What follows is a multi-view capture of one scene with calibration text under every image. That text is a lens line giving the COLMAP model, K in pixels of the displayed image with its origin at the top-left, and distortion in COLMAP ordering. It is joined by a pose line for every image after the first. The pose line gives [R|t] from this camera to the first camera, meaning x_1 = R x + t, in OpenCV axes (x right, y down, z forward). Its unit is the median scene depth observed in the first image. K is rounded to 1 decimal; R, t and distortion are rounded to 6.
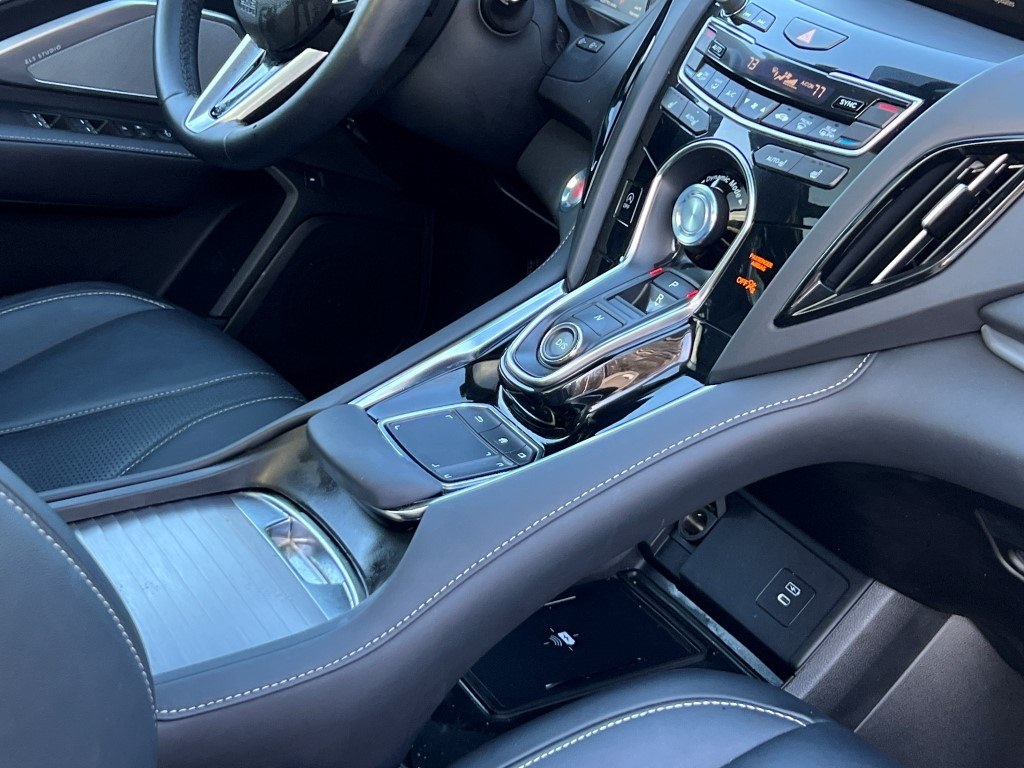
lens RADIAL K [[1644.4, 0, 502.7], [0, 1644.4, 380.3], [0, 0, 1]] dist [0.078454, 0.000000]
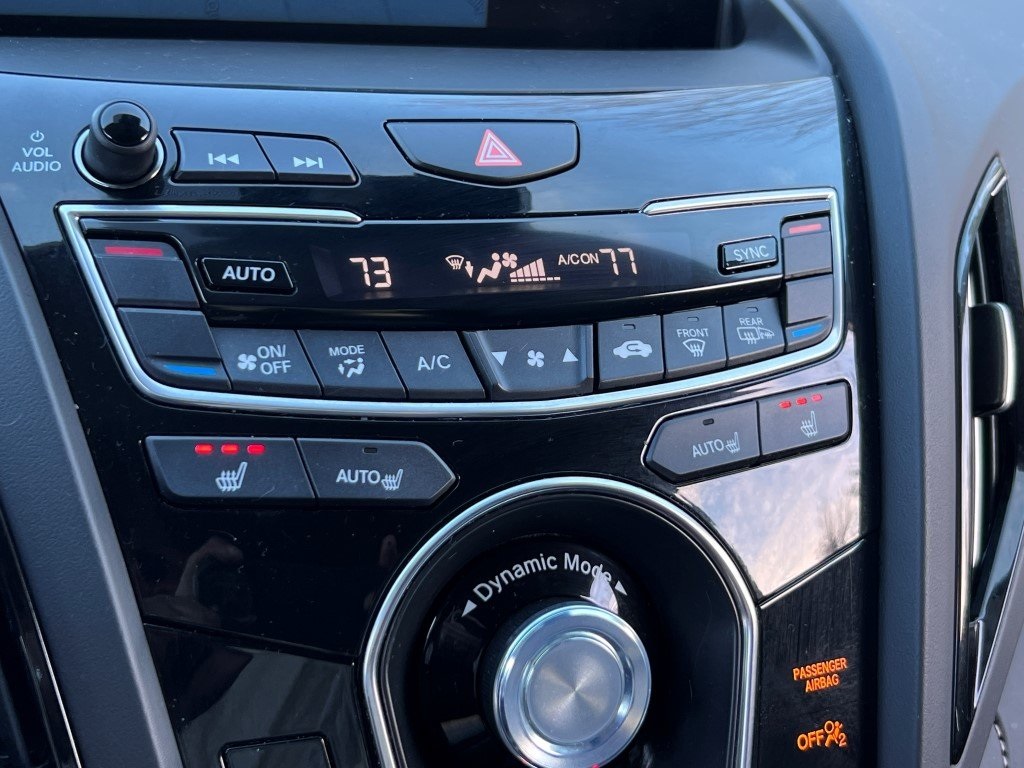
lens RADIAL K [[1480.5, 0, 496.1], [0, 1480.5, 384.0], [0, 0, 1]] dist [0.111346, 0.000000]
pose [[0.152721, -0.412913, 0.897875, -0.153033], [0.371663, 0.865834, 0.334961, -0.275790], [-0.915720, 0.282551, 0.285695, 0.906885]]
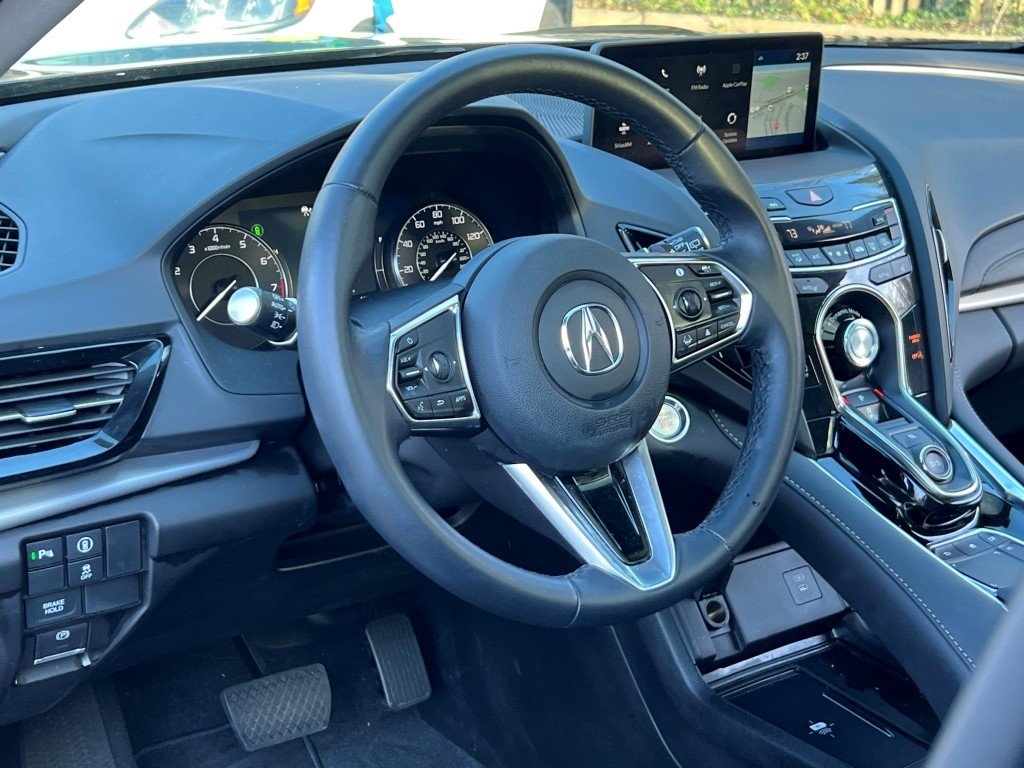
lens RADIAL K [[1558.6, 0, 512.4], [0, 1558.6, 385.3], [0, 0, 1]] dist [0.106274, 0.000000]
pose [[-0.086217, -0.408395, 0.908725, -1.016709], [0.387867, 0.826399, 0.408196, -0.694744], [-0.917674, 0.387657, 0.087153, 1.164988]]
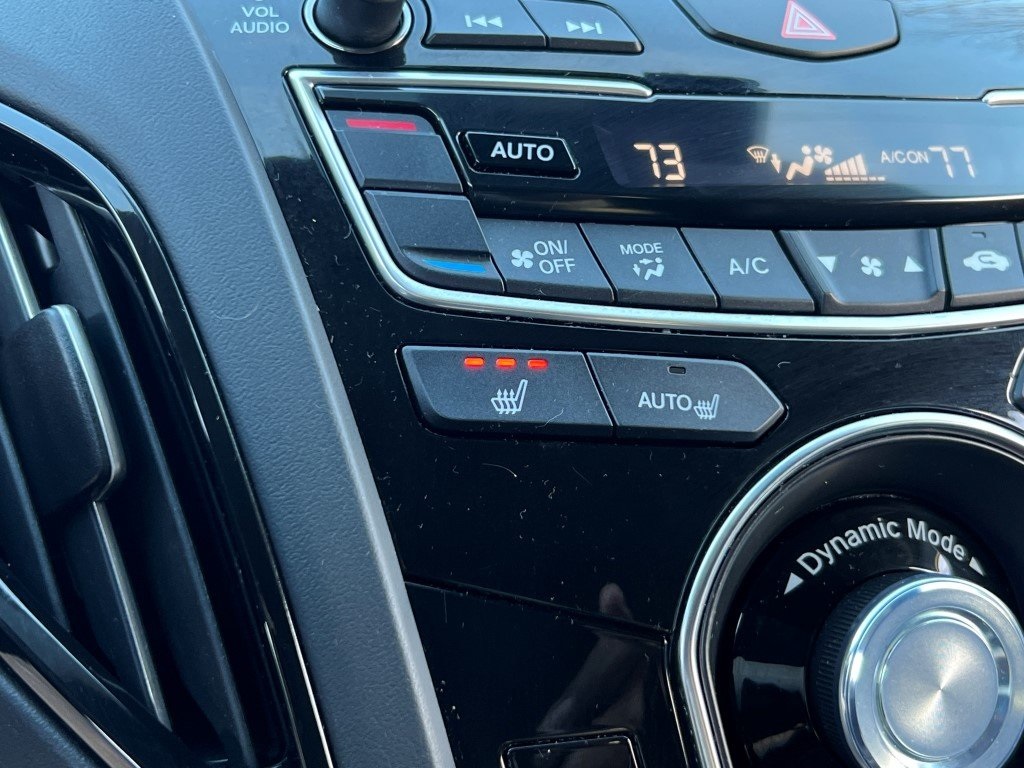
lens RADIAL K [[1480.5, 0, 496.1], [0, 1480.5, 380.1], [0, 0, 1]] dist [0.111346, 0.000000]
pose [[0.184558, -0.334804, 0.924037, -0.114010], [0.386228, 0.889255, 0.245060, -0.238344], [-0.903751, 0.311661, 0.293430, 0.981507]]
